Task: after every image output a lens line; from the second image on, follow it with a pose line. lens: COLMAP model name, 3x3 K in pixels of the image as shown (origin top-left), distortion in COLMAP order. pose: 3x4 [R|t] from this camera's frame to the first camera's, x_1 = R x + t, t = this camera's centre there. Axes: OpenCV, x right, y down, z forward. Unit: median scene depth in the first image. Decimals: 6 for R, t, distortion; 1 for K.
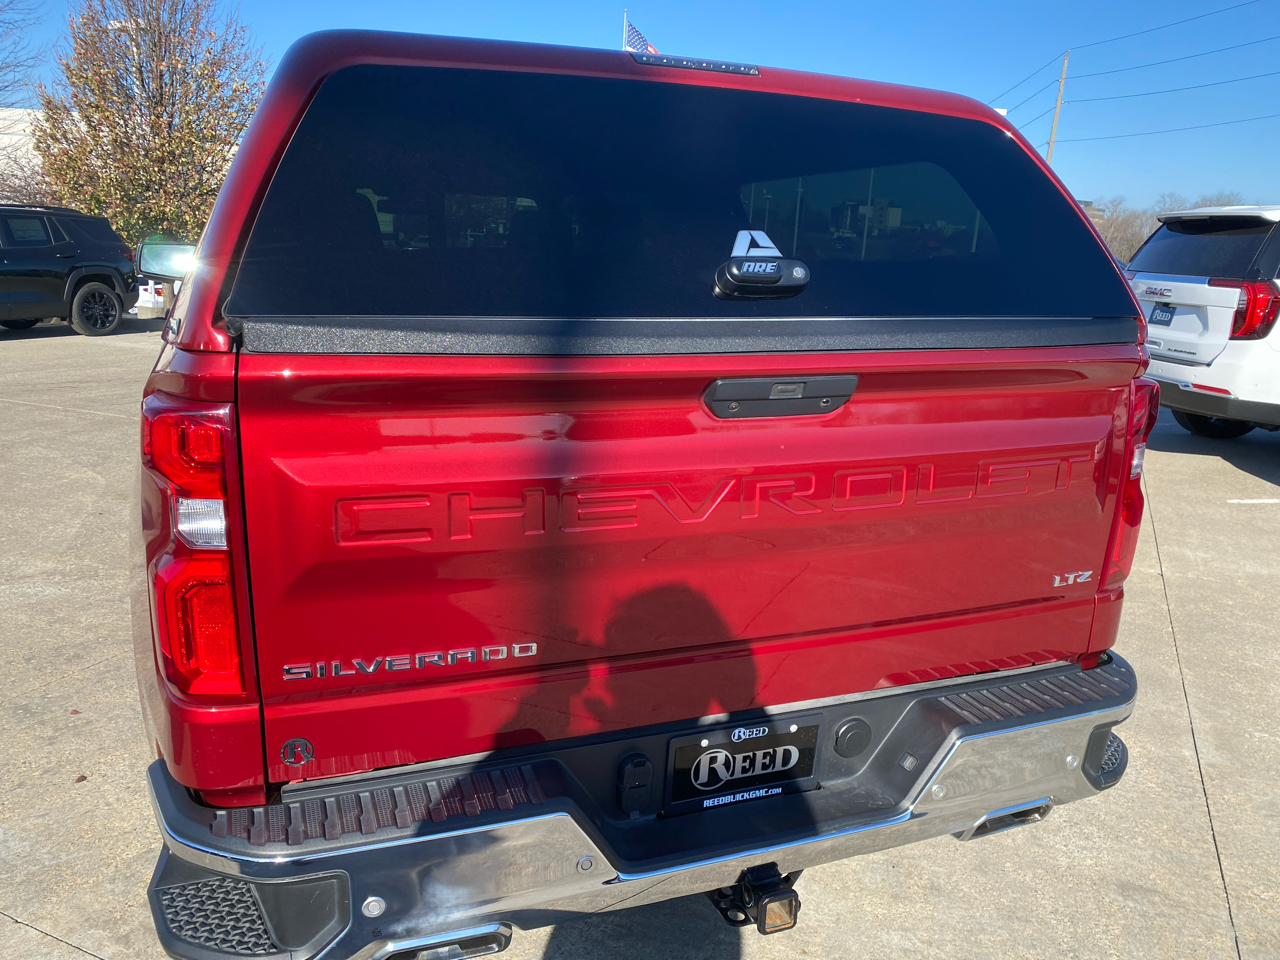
lens RADIAL K [[979.1, 0, 632.4], [0, 979.1, 489.8], [0, 0, 1]] dist [0.035221, -0.031190]
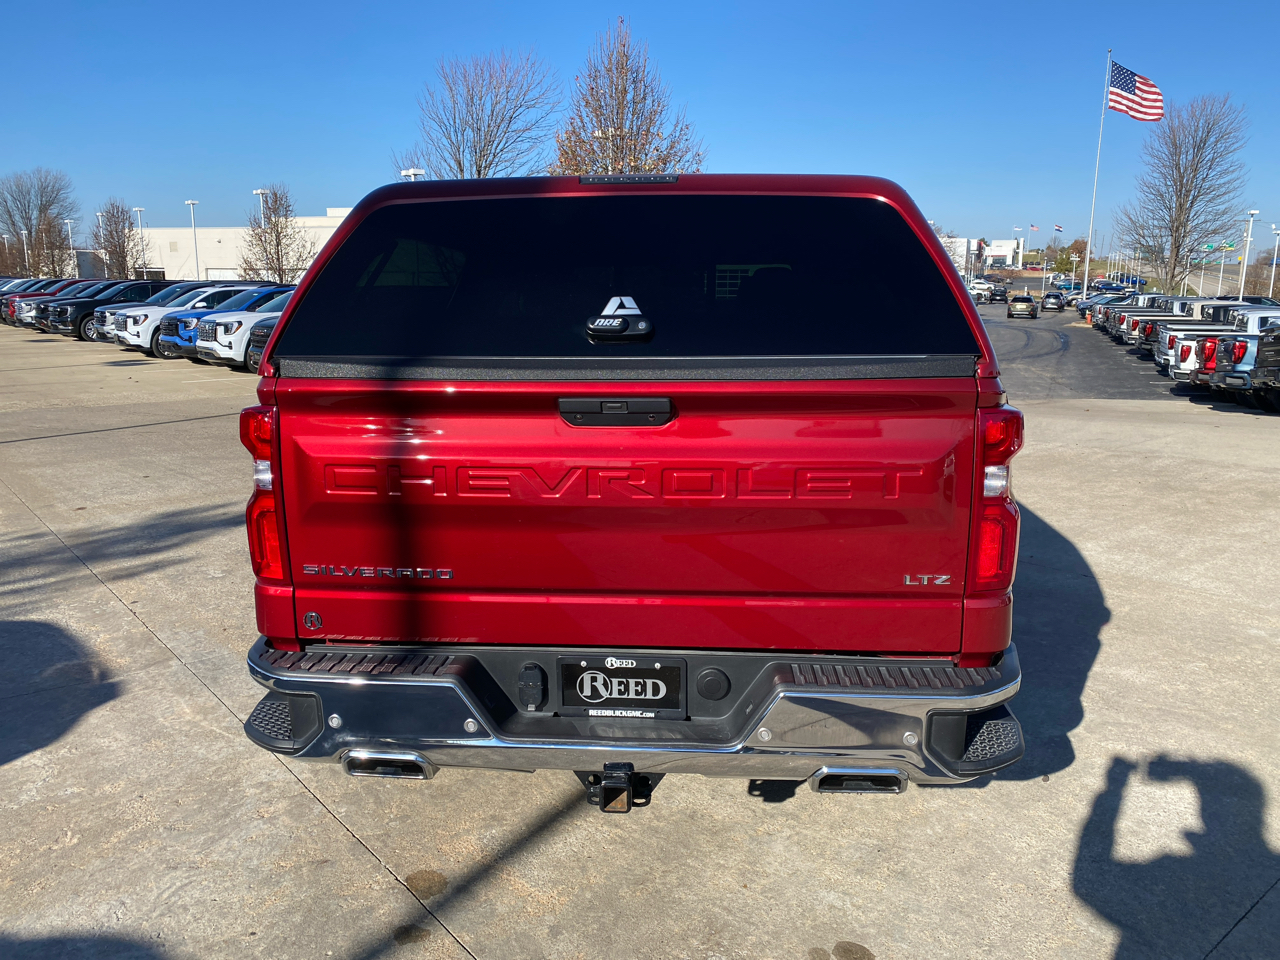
lens RADIAL K [[979.1, 0, 648.9], [0, 979.1, 455.9], [0, 0, 1]] dist [0.035221, -0.031190]
pose [[0.901761, 0.037507, -0.430605, 0.720876], [-0.075761, 0.994521, -0.072031, 0.059355], [0.425544, 0.097578, 0.899661, -0.218848]]
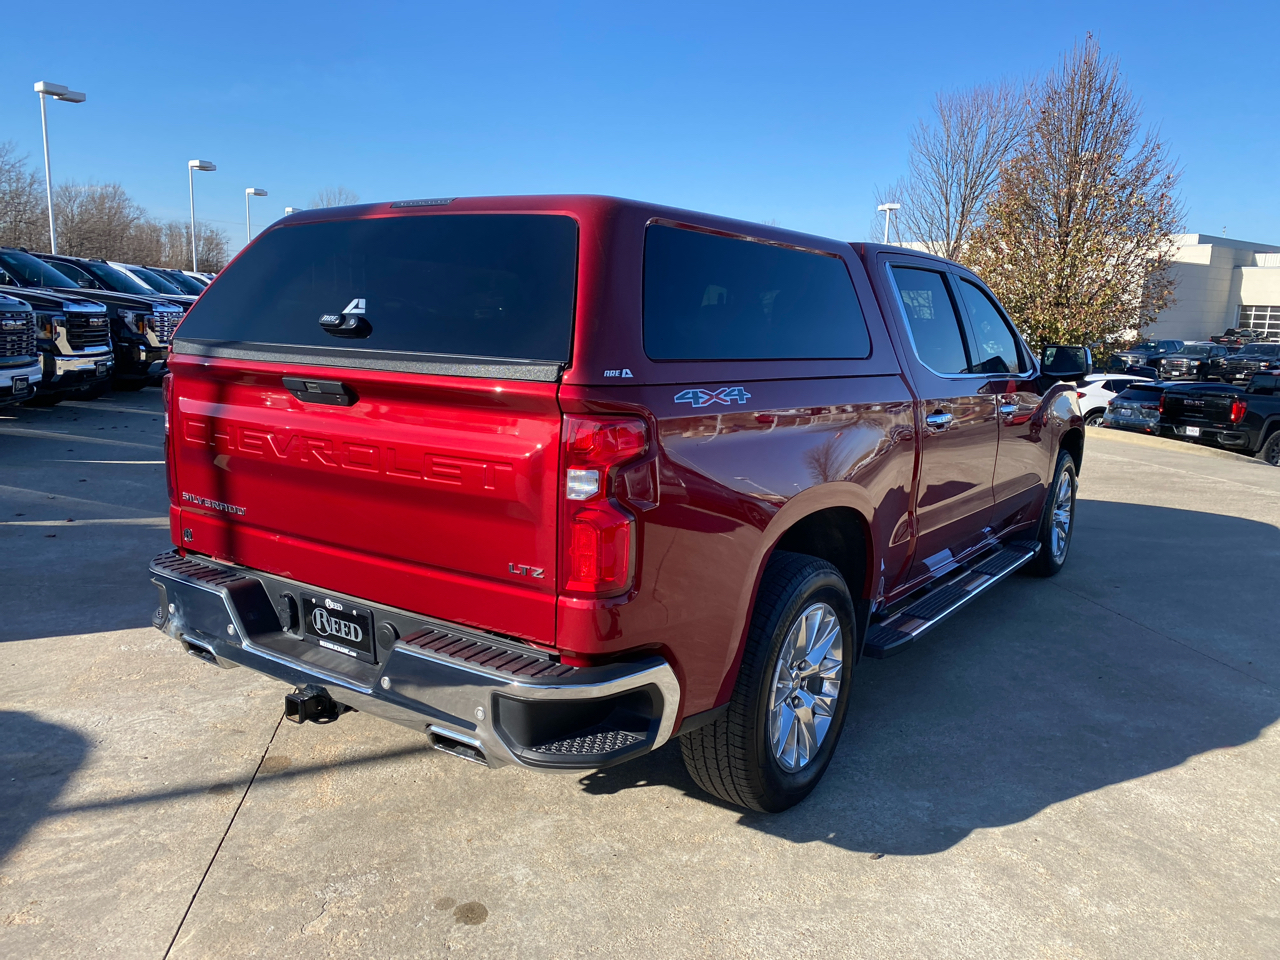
lens RADIAL K [[979.1, 0, 642.1], [0, 979.1, 469.5], [0, 0, 1]] dist [0.035221, -0.031190]
pose [[0.560400, 0.111628, -0.820665, 1.689882], [-0.217480, 0.975938, -0.015760, -0.051947], [0.799158, 0.187310, 0.571193, 0.443192]]
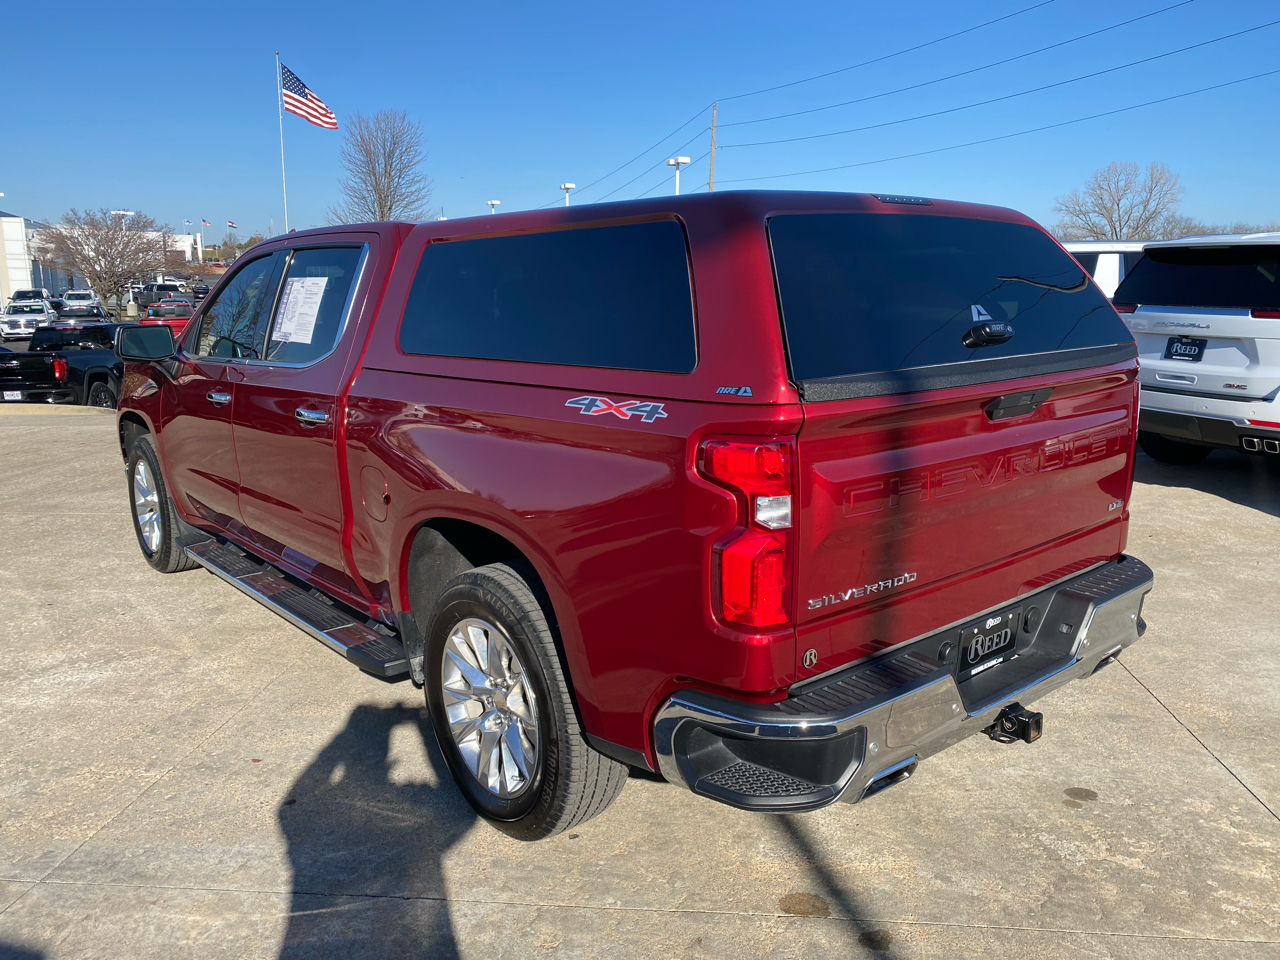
lens RADIAL K [[979.1, 0, 641.7], [0, 979.1, 476.6], [0, 0, 1]] dist [0.035221, -0.031190]
pose [[0.944402, -0.105393, 0.311444, -0.866823], [0.120876, 0.992190, -0.030777, 0.000097], [-0.305768, 0.066712, 0.949766, -0.325737]]
